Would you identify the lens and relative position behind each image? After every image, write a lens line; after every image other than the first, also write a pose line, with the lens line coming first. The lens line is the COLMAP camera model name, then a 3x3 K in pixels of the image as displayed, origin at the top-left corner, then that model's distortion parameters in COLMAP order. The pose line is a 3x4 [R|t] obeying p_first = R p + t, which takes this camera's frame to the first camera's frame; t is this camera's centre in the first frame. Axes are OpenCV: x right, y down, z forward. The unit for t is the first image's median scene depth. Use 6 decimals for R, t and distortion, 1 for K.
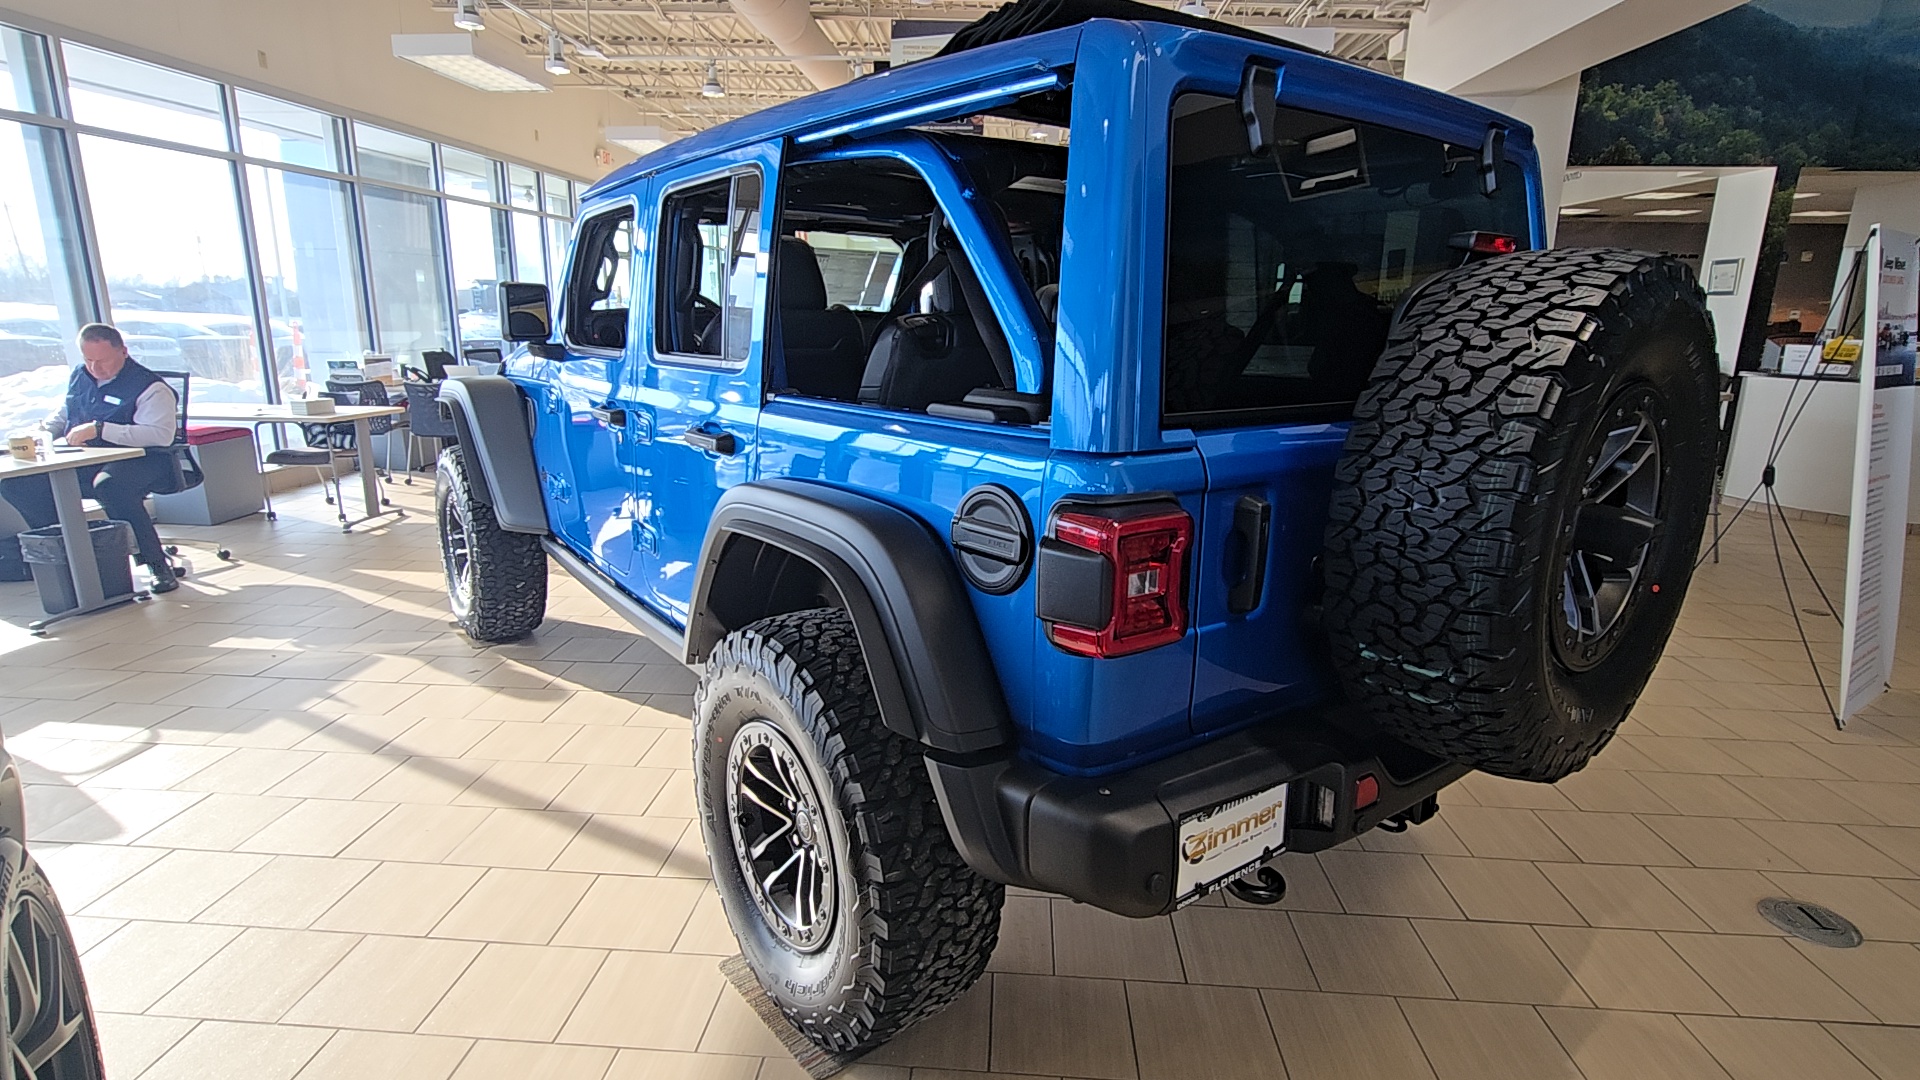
lens RADIAL K [[980.5, 0, 960.5], [0, 980.5, 538.0], [0, 0, 1]] dist [-0.000085, -0.000179]
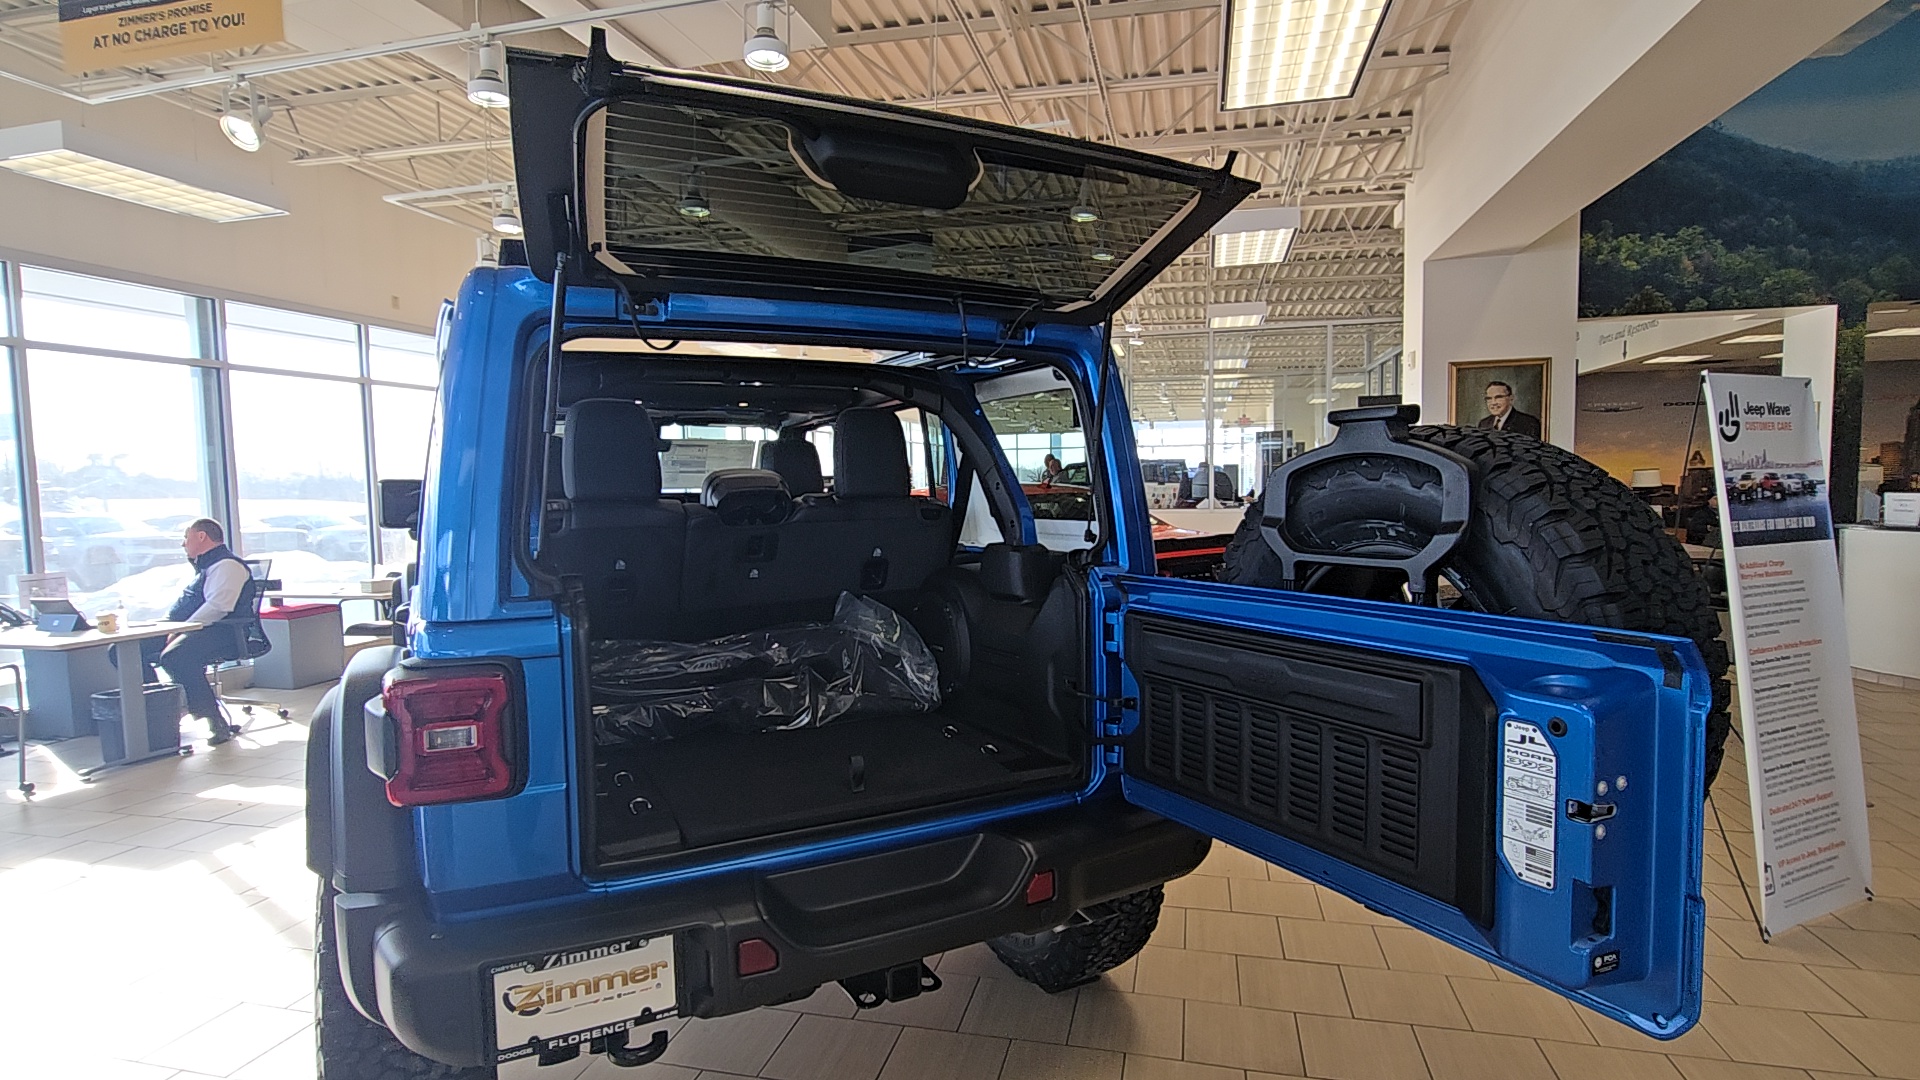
lens RADIAL K [[980.5, 0, 953.6], [0, 980.5, 537.1], [0, 0, 1]] dist [-0.000085, -0.000179]
pose [[0.983056, -0.021926, -0.181988, 0.199481], [-0.009625, 0.985276, -0.170701, 0.000690], [0.183051, 0.169561, 0.968371, -0.003693]]
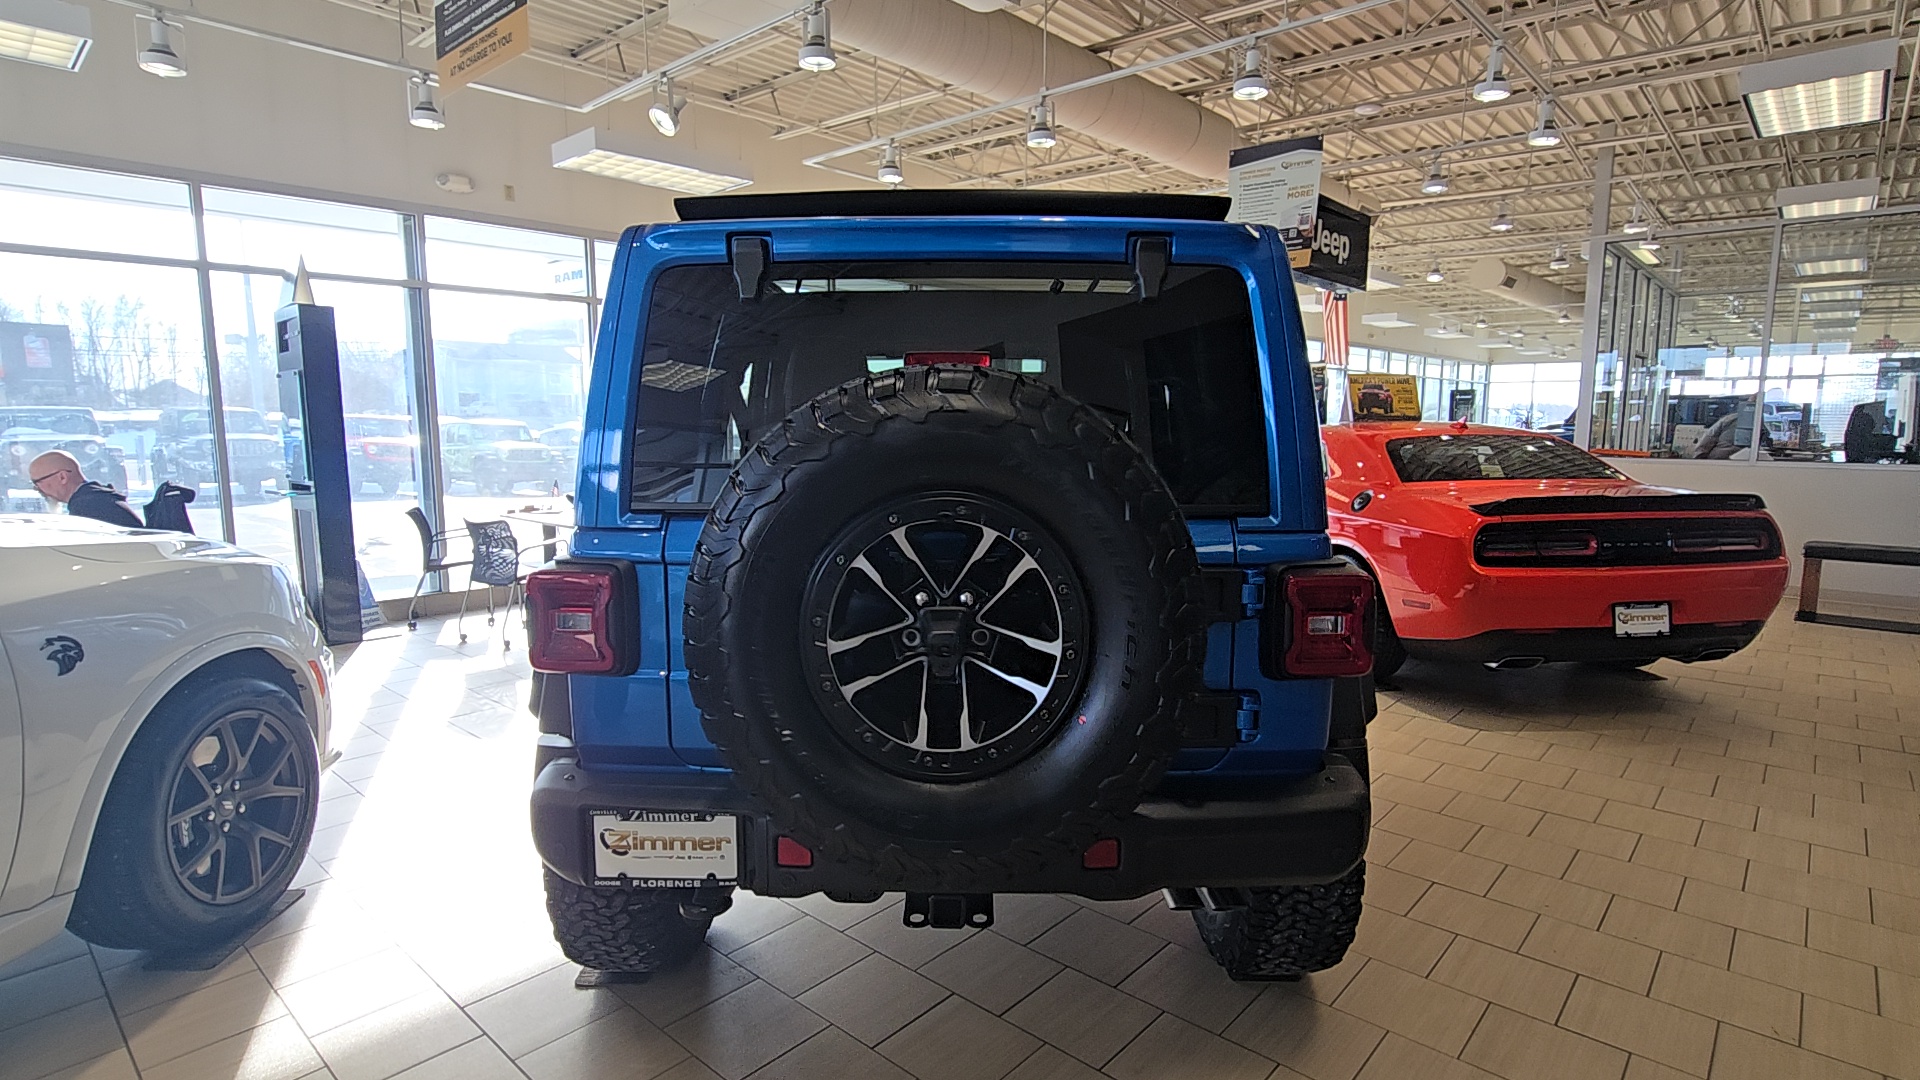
lens RADIAL K [[980.5, 0, 945.7], [0, 980.5, 541.0], [0, 0, 1]] dist [-0.000085, -0.000179]
pose [[0.780418, 0.062604, -0.622116, 0.299655], [-0.130953, 0.989274, -0.064723, -0.009660], [0.611391, 0.131979, 0.780245, 0.048518]]
